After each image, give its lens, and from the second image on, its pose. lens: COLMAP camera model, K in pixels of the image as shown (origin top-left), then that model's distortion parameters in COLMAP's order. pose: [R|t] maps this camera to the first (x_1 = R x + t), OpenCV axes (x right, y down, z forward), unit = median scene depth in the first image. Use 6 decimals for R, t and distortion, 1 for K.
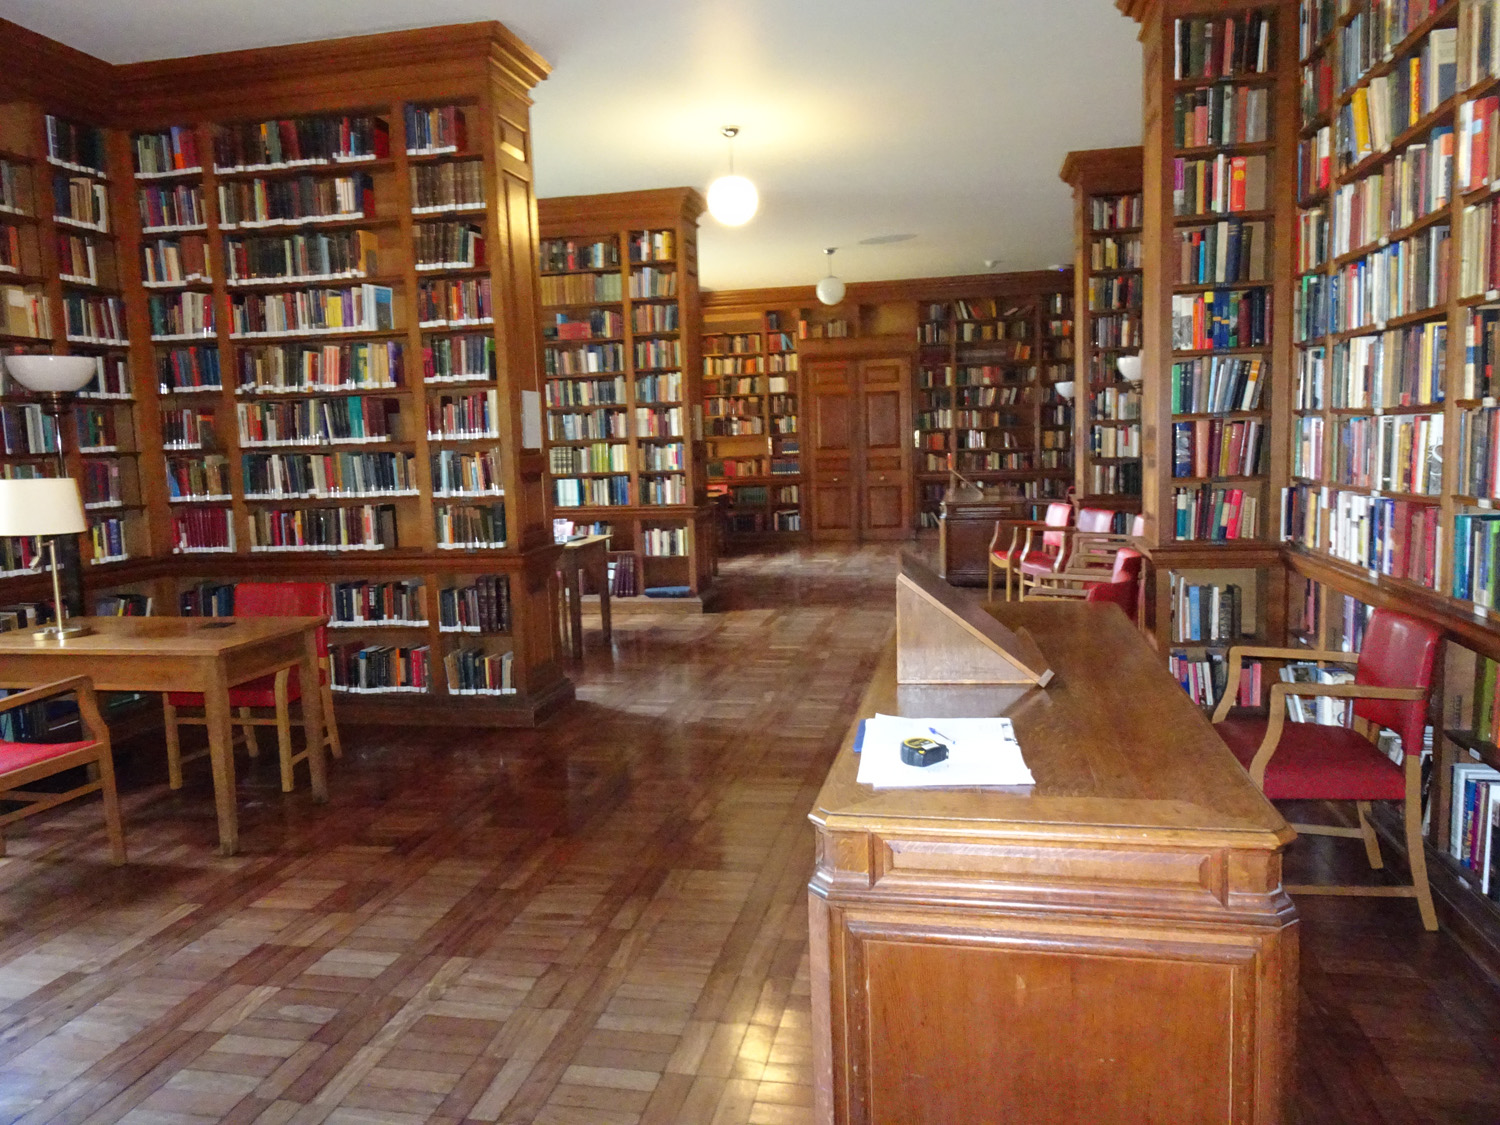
lens RADIAL K [[1063.5, 0, 748.4], [0, 1063.5, 560.0], [0, 0, 1]] dist [0.009257, 0.001265]
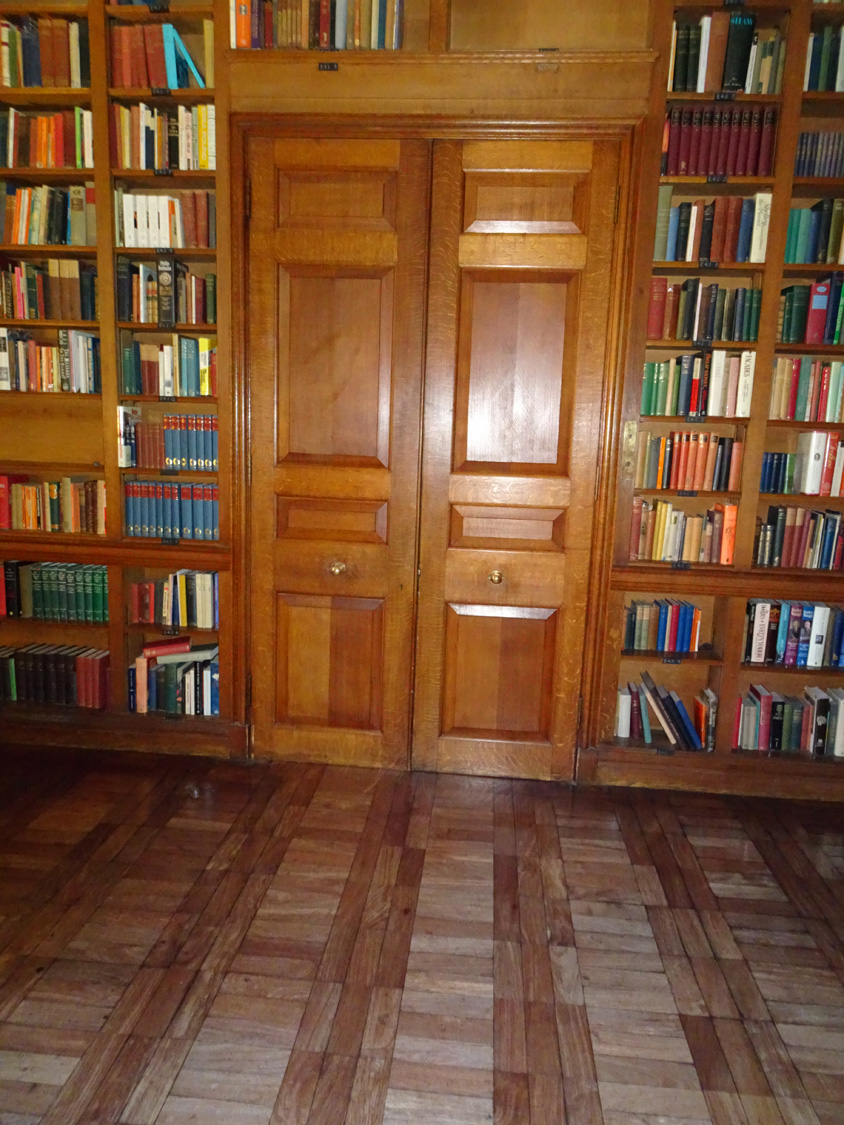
lens RADIAL K [[797.6, 0, 422.4], [0, 797.6, 565.8], [0, 0, 1]] dist [0.009257, 0.001265]
pose [[0.990329, 0.045299, 0.131139, 0.075876], [-0.055064, 0.995896, 0.071827, -0.092395], [-0.127347, -0.078353, 0.988759, 0.772852]]
